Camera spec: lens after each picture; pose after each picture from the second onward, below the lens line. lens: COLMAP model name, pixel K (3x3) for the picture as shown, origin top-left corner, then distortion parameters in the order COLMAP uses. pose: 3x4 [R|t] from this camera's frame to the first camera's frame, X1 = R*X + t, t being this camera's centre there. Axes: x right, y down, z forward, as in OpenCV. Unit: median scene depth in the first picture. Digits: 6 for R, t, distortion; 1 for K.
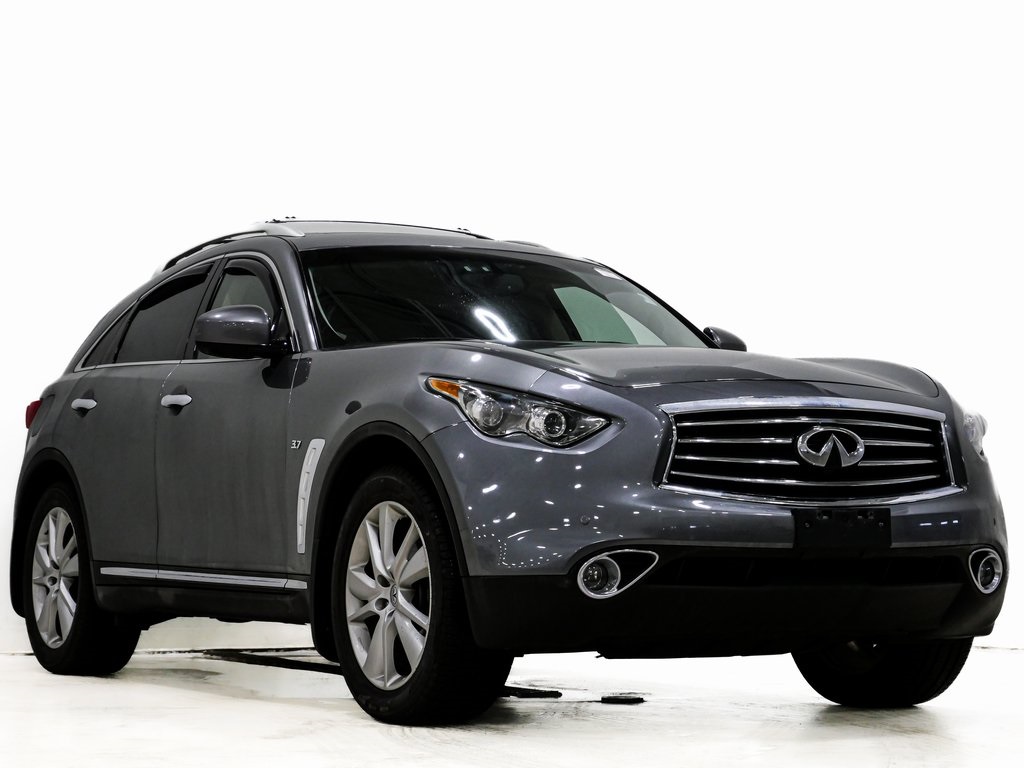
lens RADIAL K [[2508.6, 0, 513.5], [0, 2508.6, 380.6], [0, 0, 1]] dist [0.264279, 0.000000]
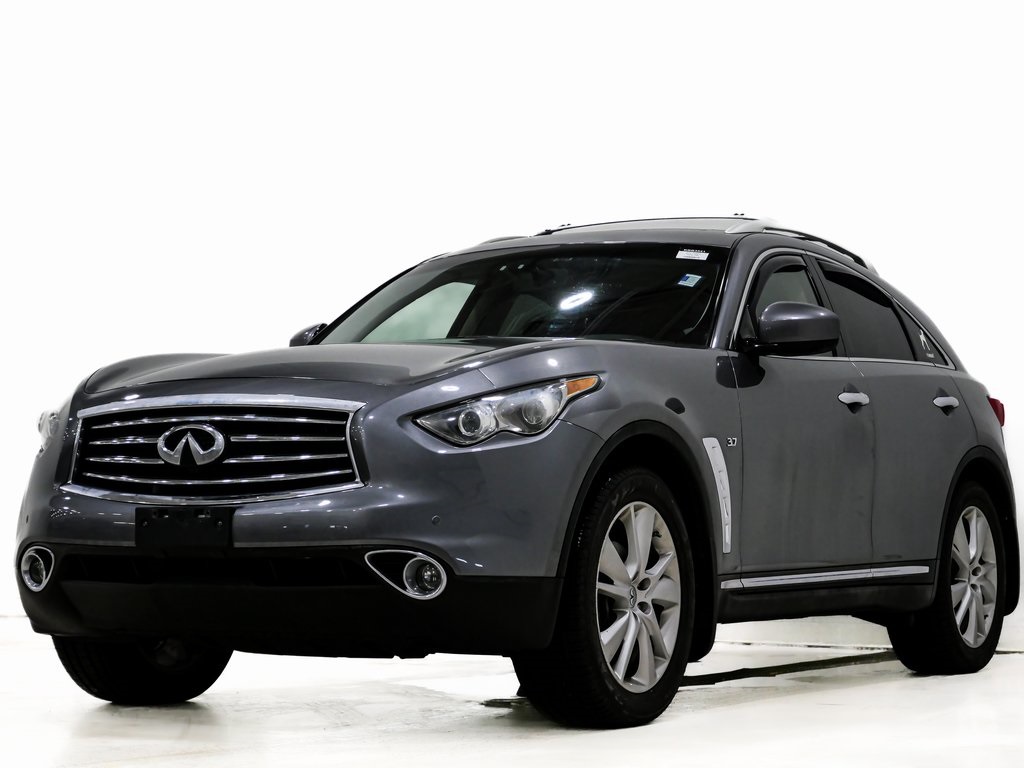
lens RADIAL K [[2508.3, 0, 512.9], [0, 2508.3, 385.3], [0, 0, 1]] dist [-0.120892, 0.000000]
pose [[0.527043, -0.042757, -0.848762, 1.029828], [0.044777, 0.998743, -0.022508, 0.030687], [0.848658, -0.026143, 0.528295, 0.588697]]
